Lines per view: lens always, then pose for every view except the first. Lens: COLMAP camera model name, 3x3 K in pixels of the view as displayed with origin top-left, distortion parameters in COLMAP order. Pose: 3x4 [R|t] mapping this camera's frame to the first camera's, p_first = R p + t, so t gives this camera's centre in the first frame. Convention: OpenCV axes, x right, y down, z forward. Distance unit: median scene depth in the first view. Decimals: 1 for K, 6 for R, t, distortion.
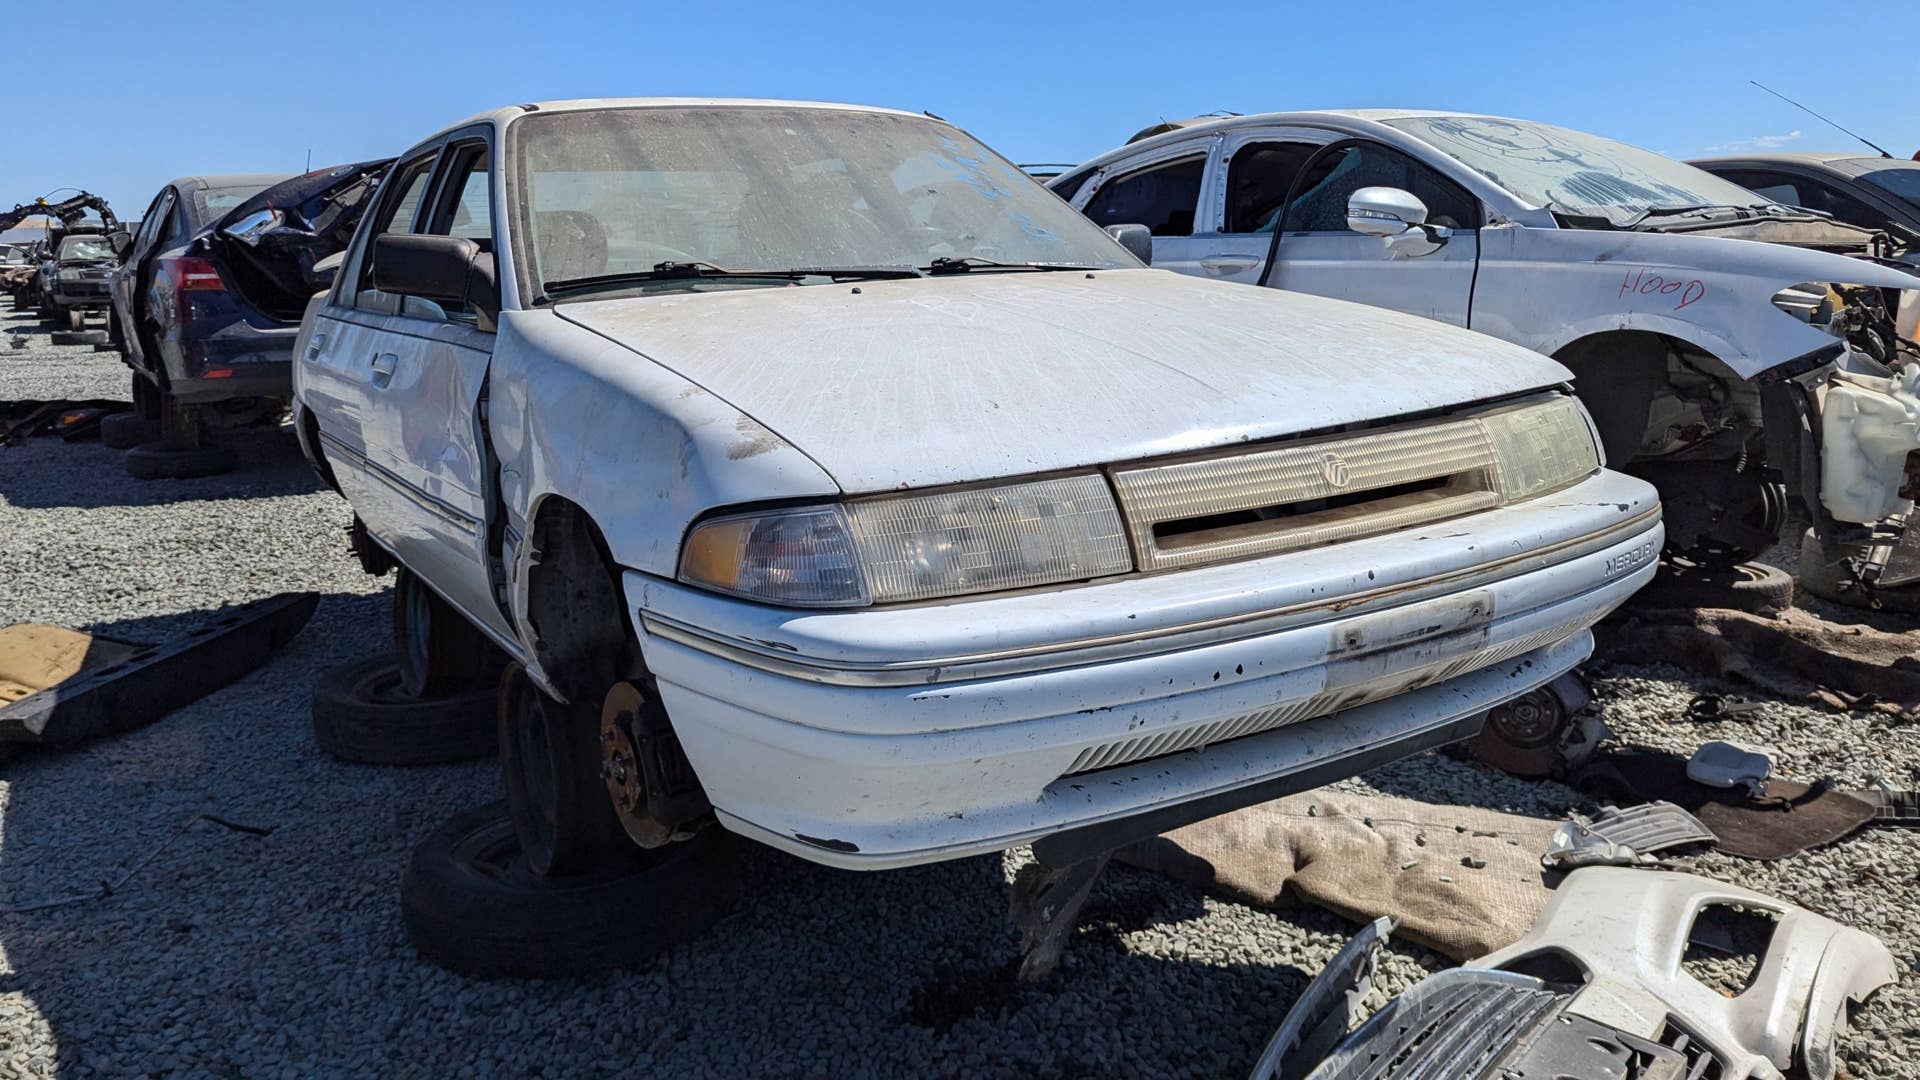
lens RADIAL K [[1382.3, 0, 953.7], [0, 1382.3, 532.0], [0, 0, 1]] dist [0.058351, -0.066226]
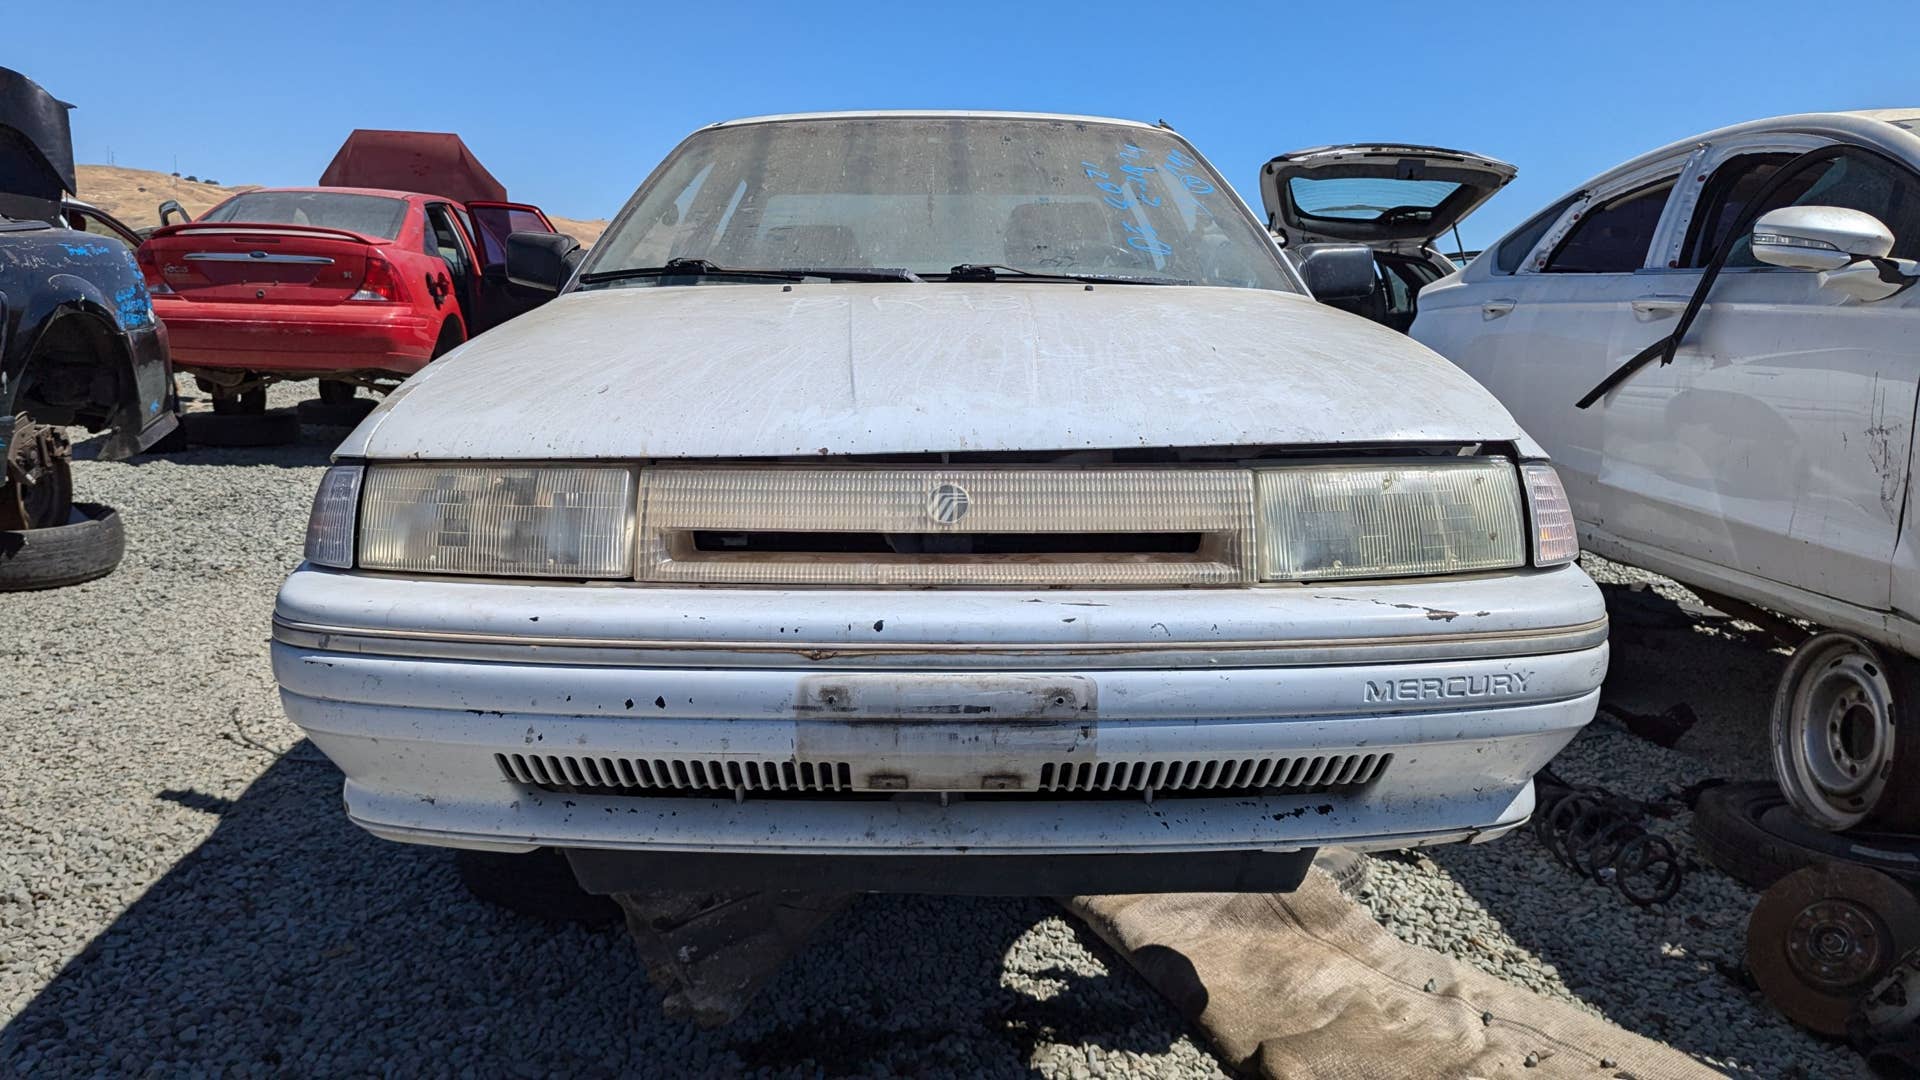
lens RADIAL K [[1387.0, 0, 965.8], [0, 1387.0, 537.3], [0, 0, 1]] dist [0.087634, -0.078420]
pose [[0.857597, 0.122965, -0.499408, 0.619189], [-0.138733, 0.990314, 0.005600, -0.027301], [0.495259, 0.064482, 0.866349, 0.255939]]
